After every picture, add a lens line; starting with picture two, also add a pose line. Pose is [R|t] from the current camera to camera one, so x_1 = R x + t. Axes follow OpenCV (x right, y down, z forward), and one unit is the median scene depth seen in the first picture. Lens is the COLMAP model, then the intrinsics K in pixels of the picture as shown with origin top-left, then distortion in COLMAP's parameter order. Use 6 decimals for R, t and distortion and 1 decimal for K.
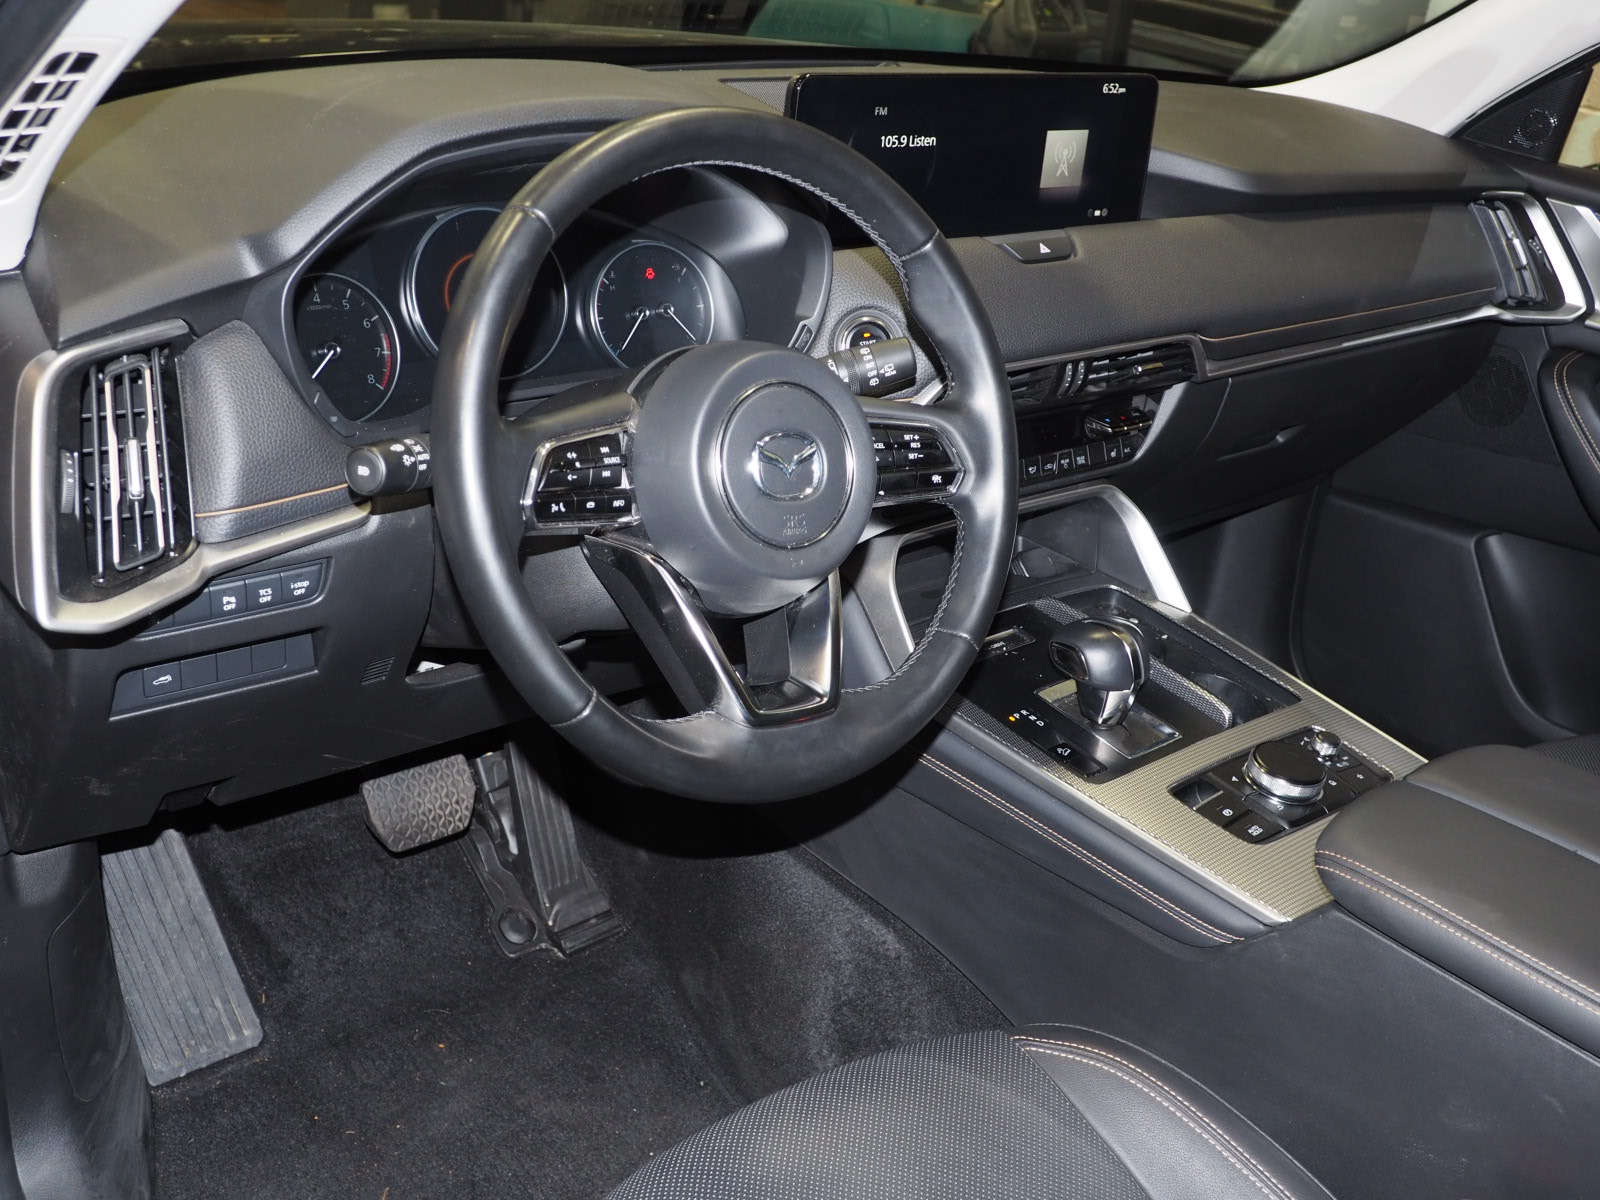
lens RADIAL K [[1491.6, 0, 800.0], [0, 1491.6, 600.0], [0, 0, 1]] dist [-0.110154, 0.010831]
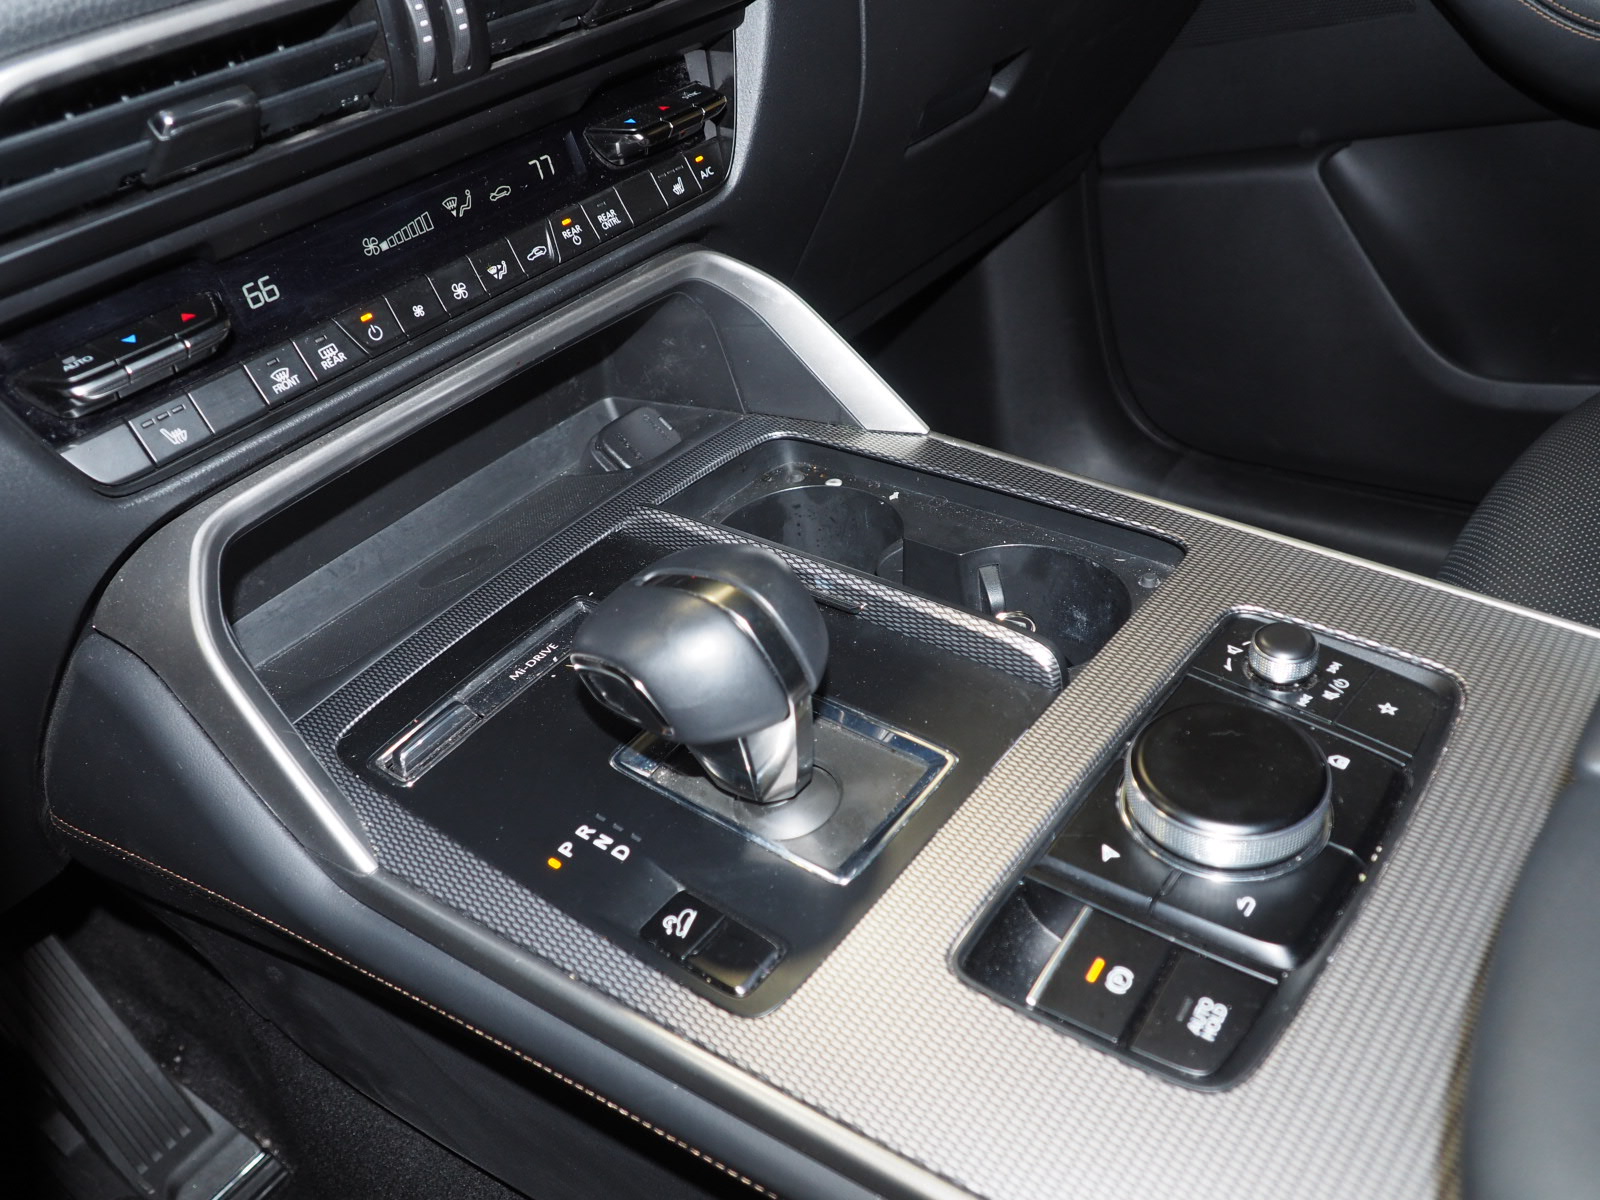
lens RADIAL K [[1266.4, 0, 800.0], [0, 1266.4, 600.0], [0, 0, 1]] dist [0.008407, -0.002552]
pose [[0.940732, -0.336917, 0.038852, 0.194874], [0.329420, 0.934971, 0.131575, -0.011698], [-0.080655, -0.110978, 0.990545, 0.582283]]
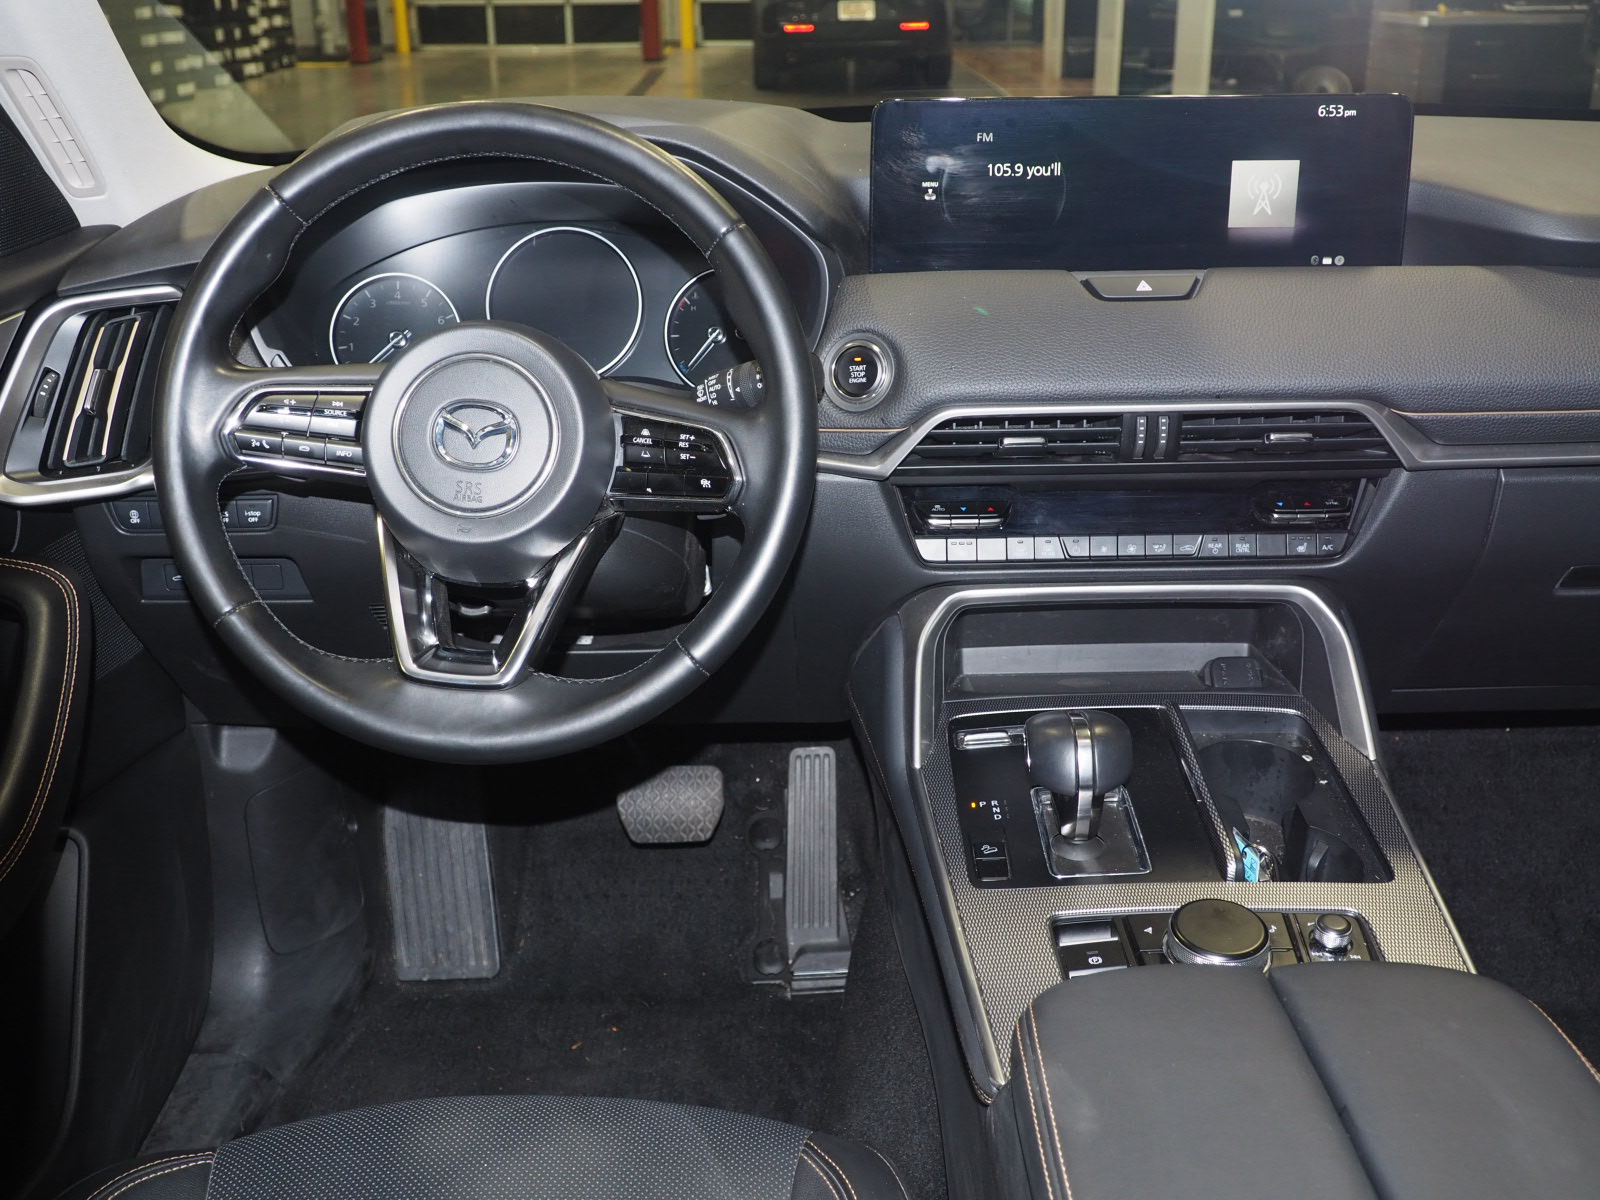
lens RADIAL K [[1491.6, 0, 800.0], [0, 1491.6, 600.0], [0, 0, 1]] dist [-0.110154, 0.010831]
pose [[0.787322, 0.136381, -0.601269, 0.510206], [-0.191581, 0.981068, -0.028334, 0.005173], [0.586021, 0.137499, 0.798544, 0.202065]]
